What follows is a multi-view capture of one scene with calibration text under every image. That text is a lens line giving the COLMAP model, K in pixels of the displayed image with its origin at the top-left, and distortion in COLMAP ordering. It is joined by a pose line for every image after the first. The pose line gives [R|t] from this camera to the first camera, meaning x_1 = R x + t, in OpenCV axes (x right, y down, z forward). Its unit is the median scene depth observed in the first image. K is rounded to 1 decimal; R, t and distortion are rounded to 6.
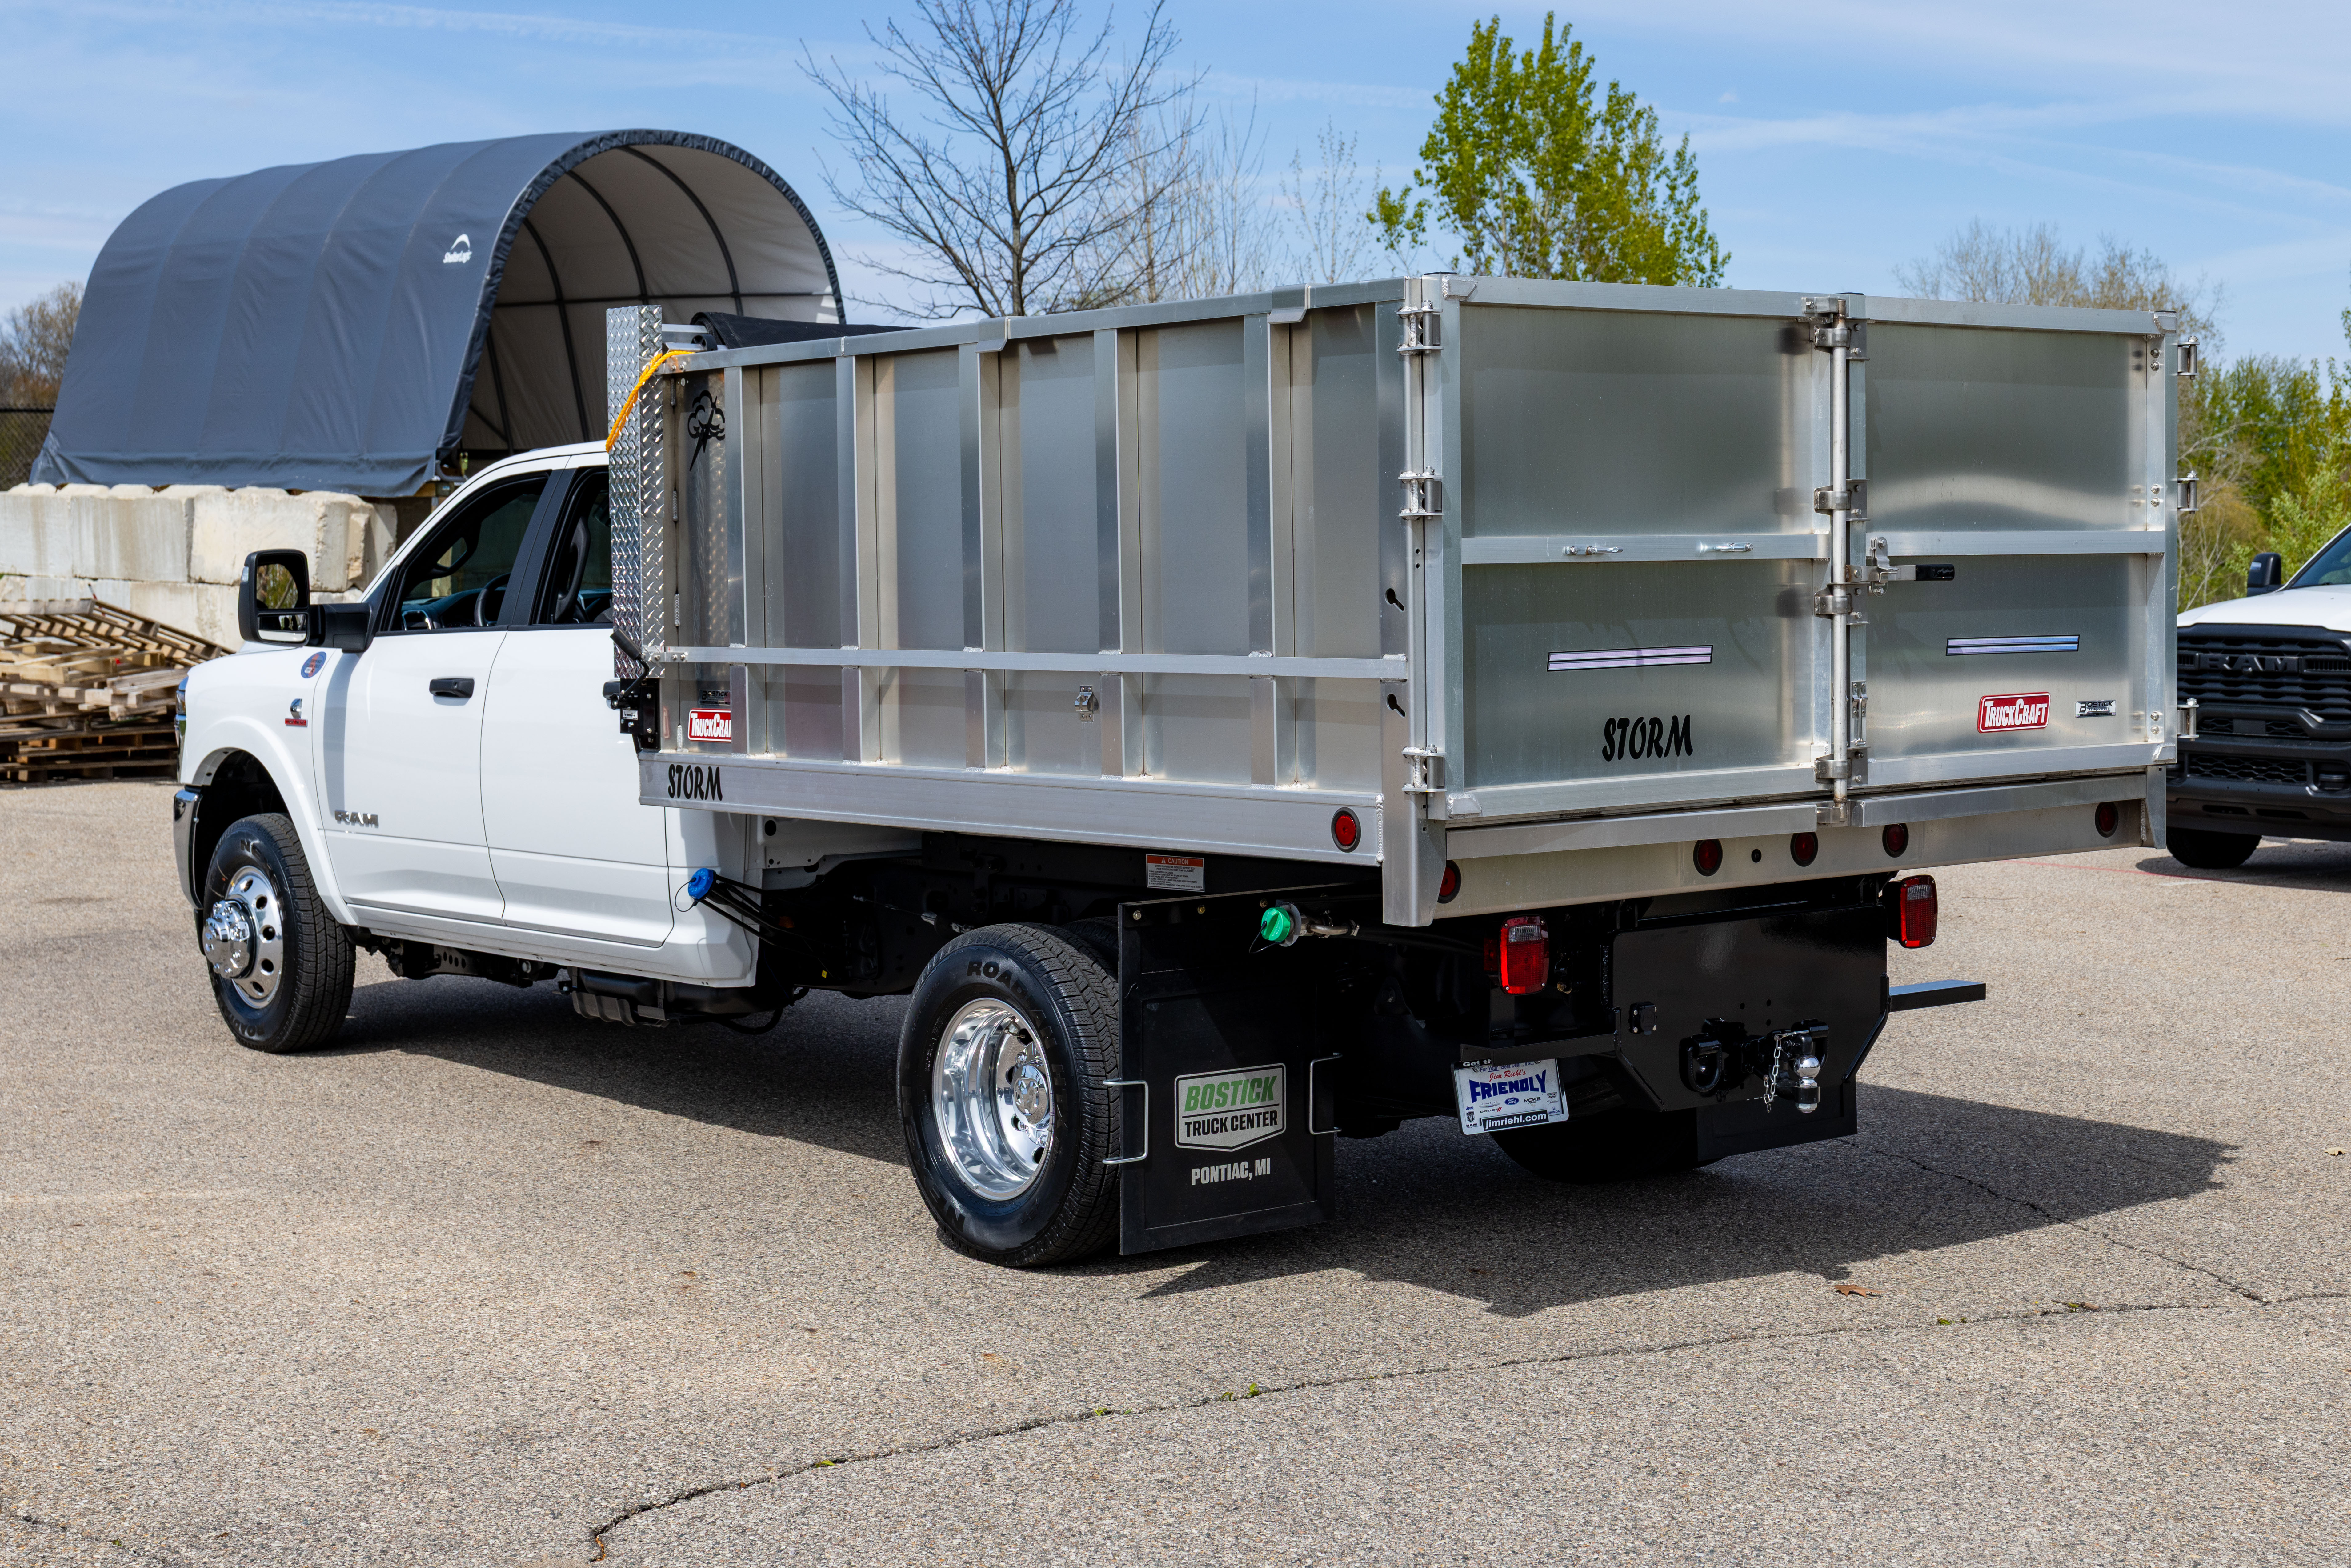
lens RADIAL K [[3645.8, 0, 1126.5], [0, 3645.8, 873.6], [0, 0, 1]] dist [-0.021206, 0.086143]
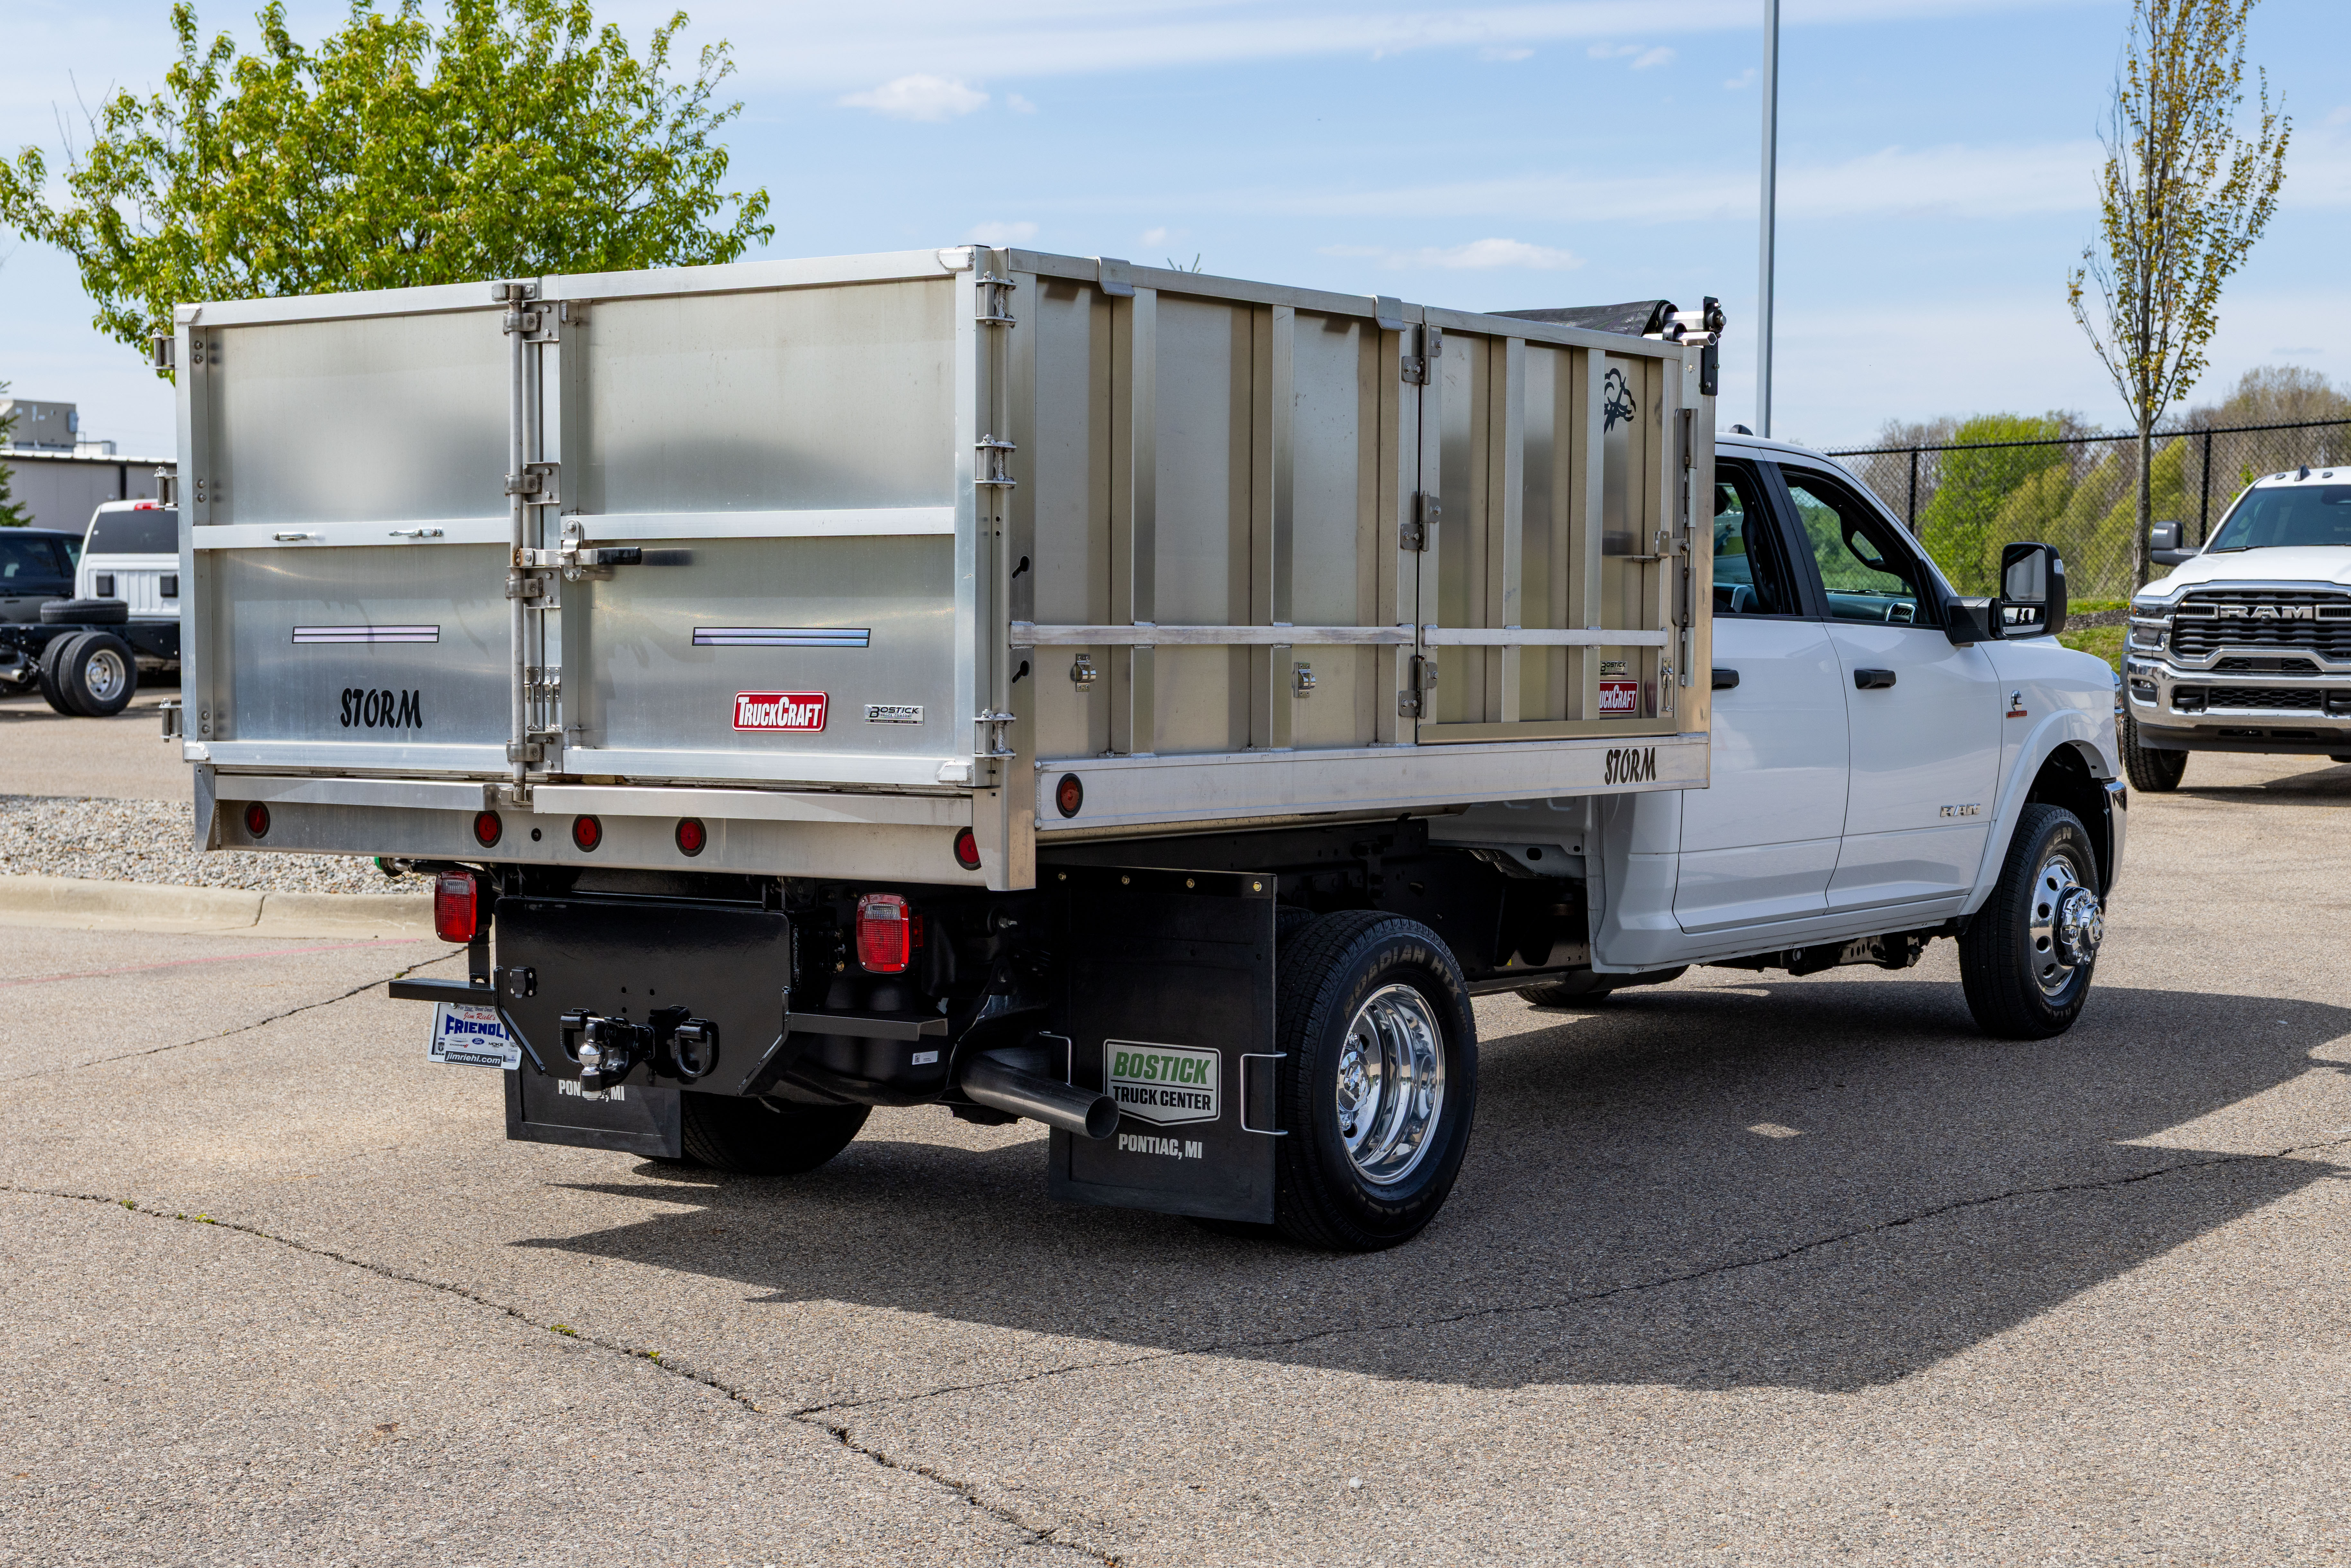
lens RADIAL K [[3645.9, 0, 1126.5], [0, 3645.9, 873.6], [0, 0, 1]] dist [-0.021206, 0.086143]
pose [[0.274522, 0.081001, -0.958163, 1.185797], [-0.083694, 0.994677, 0.060109, -0.068545], [0.957932, 0.063691, 0.279840, 0.865595]]
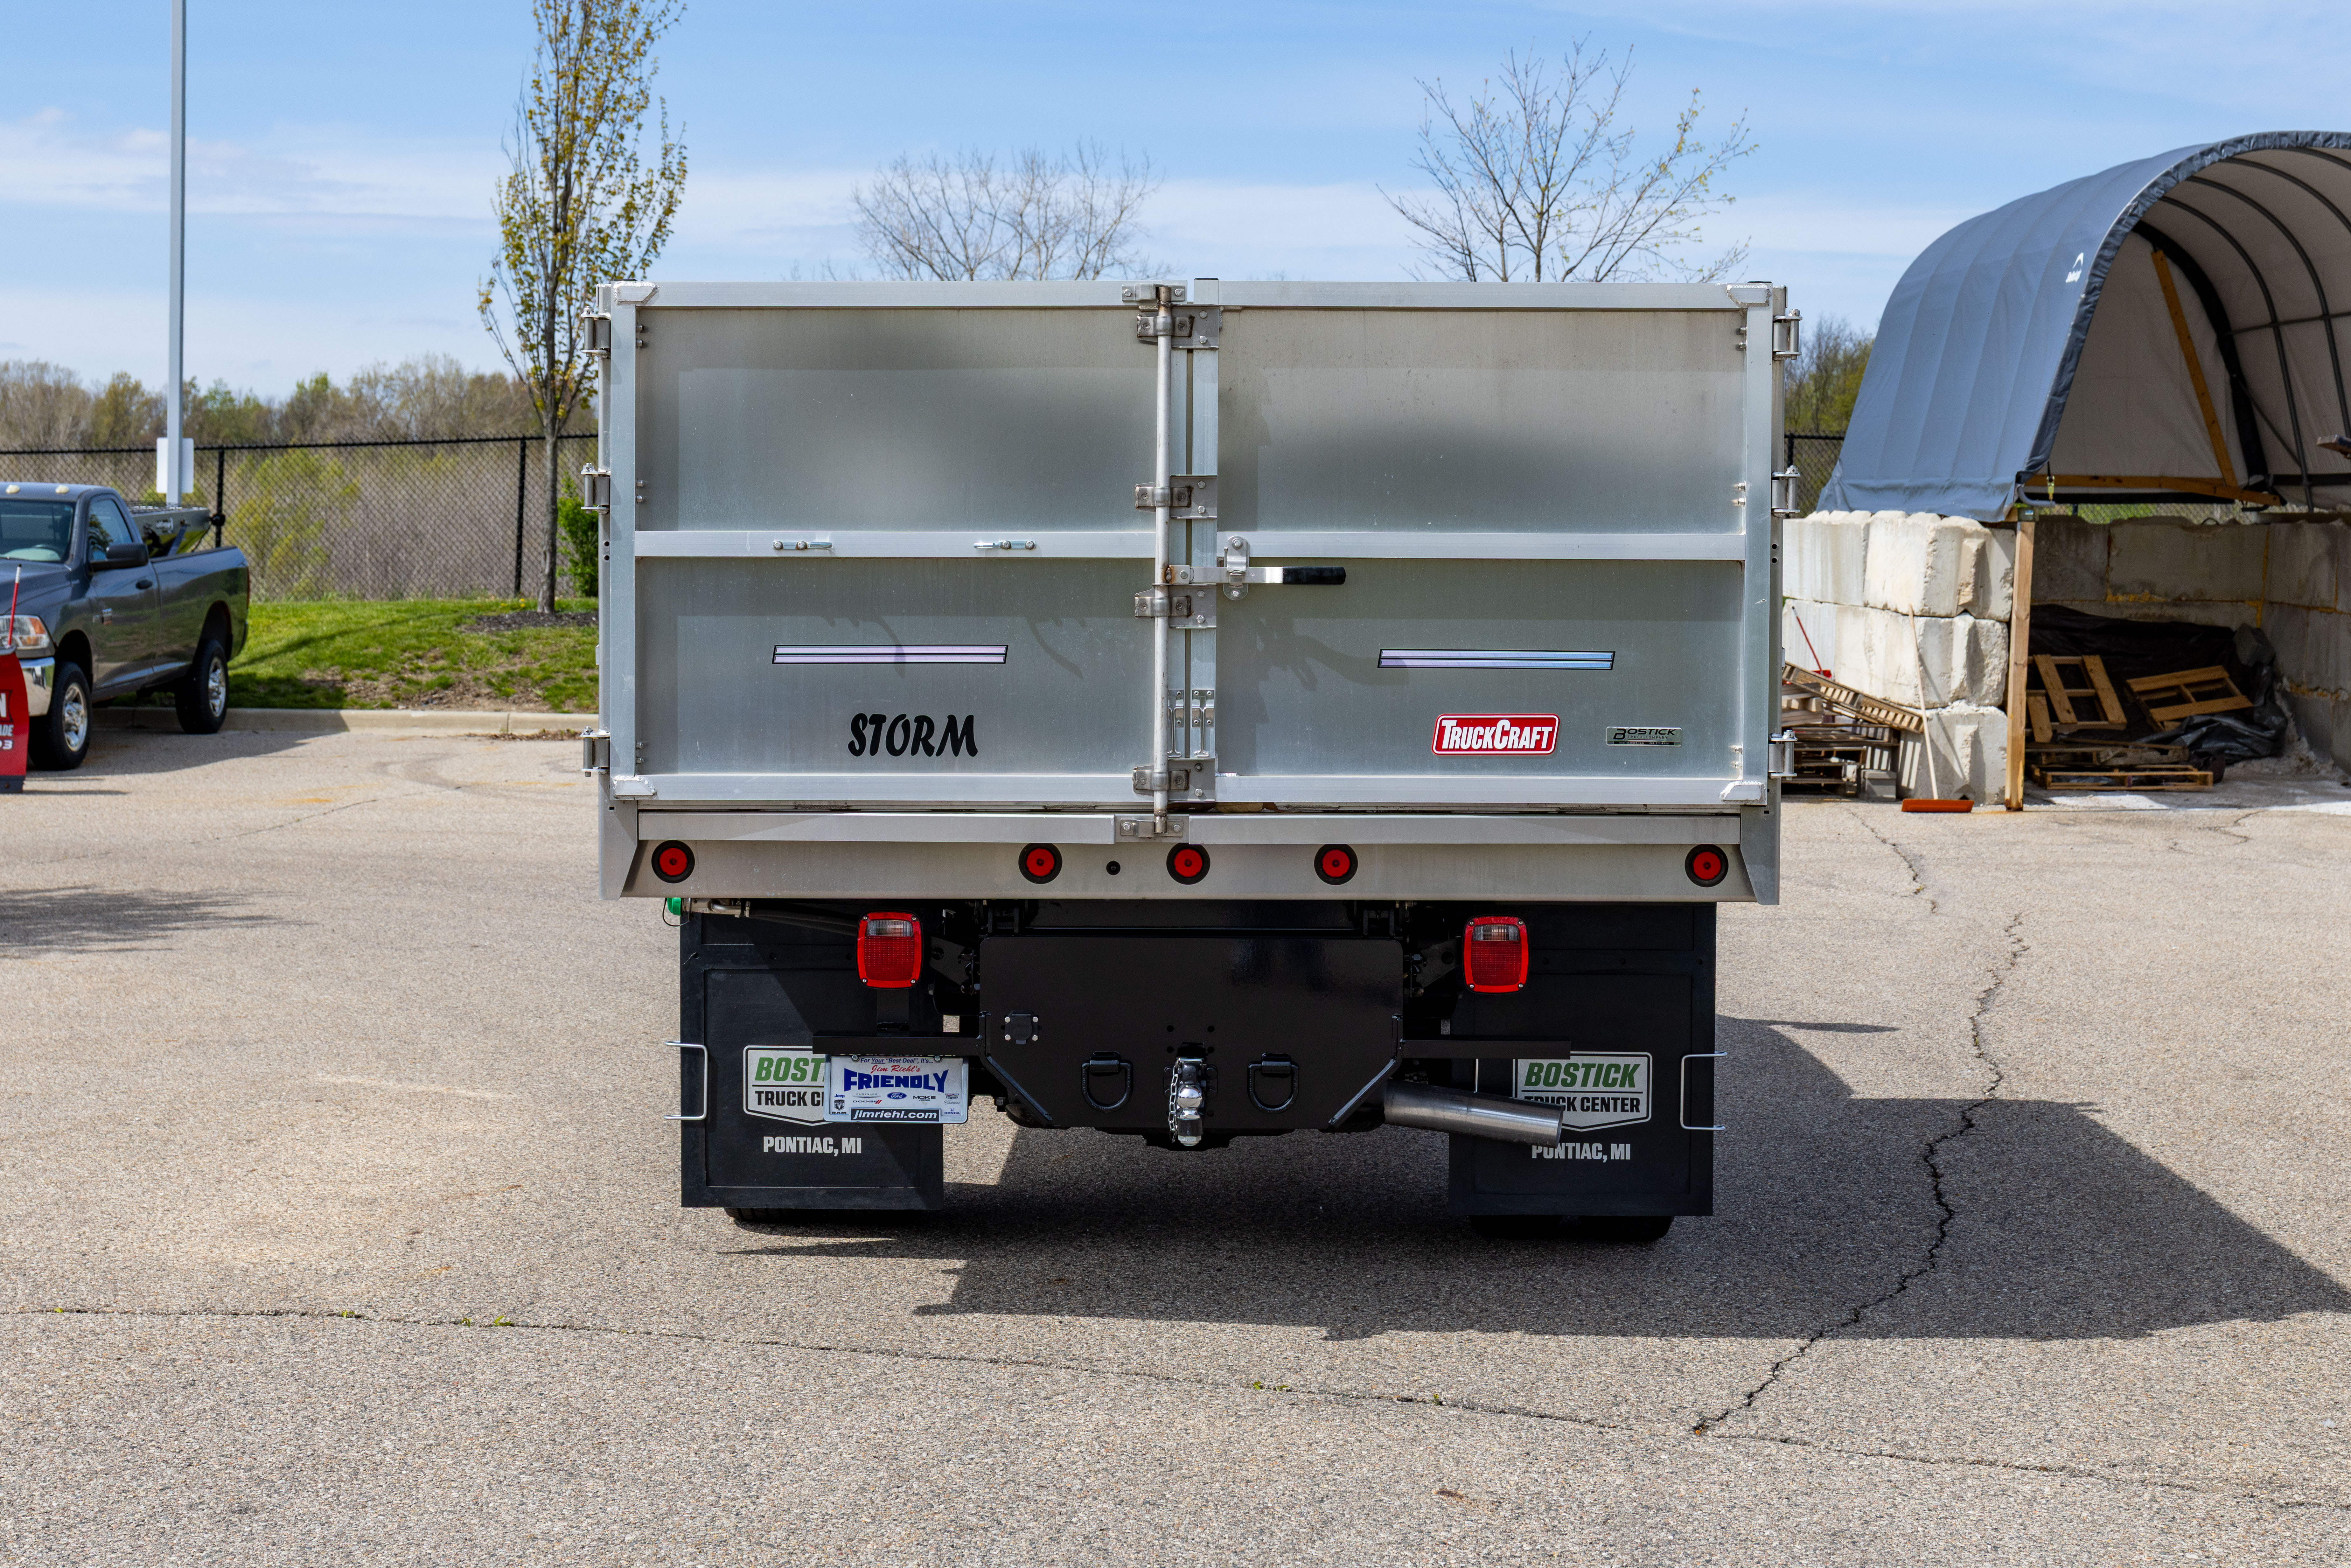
lens RADIAL K [[3687.1, 0, 1034.9], [0, 3687.1, 788.8], [0, 0, 1]] dist [-0.050325, 0.267022]
pose [[0.753010, 0.048773, -0.656199, 0.785483], [-0.071045, 0.997446, -0.007390, -0.016751], [0.654163, 0.052185, 0.754551, 0.251413]]
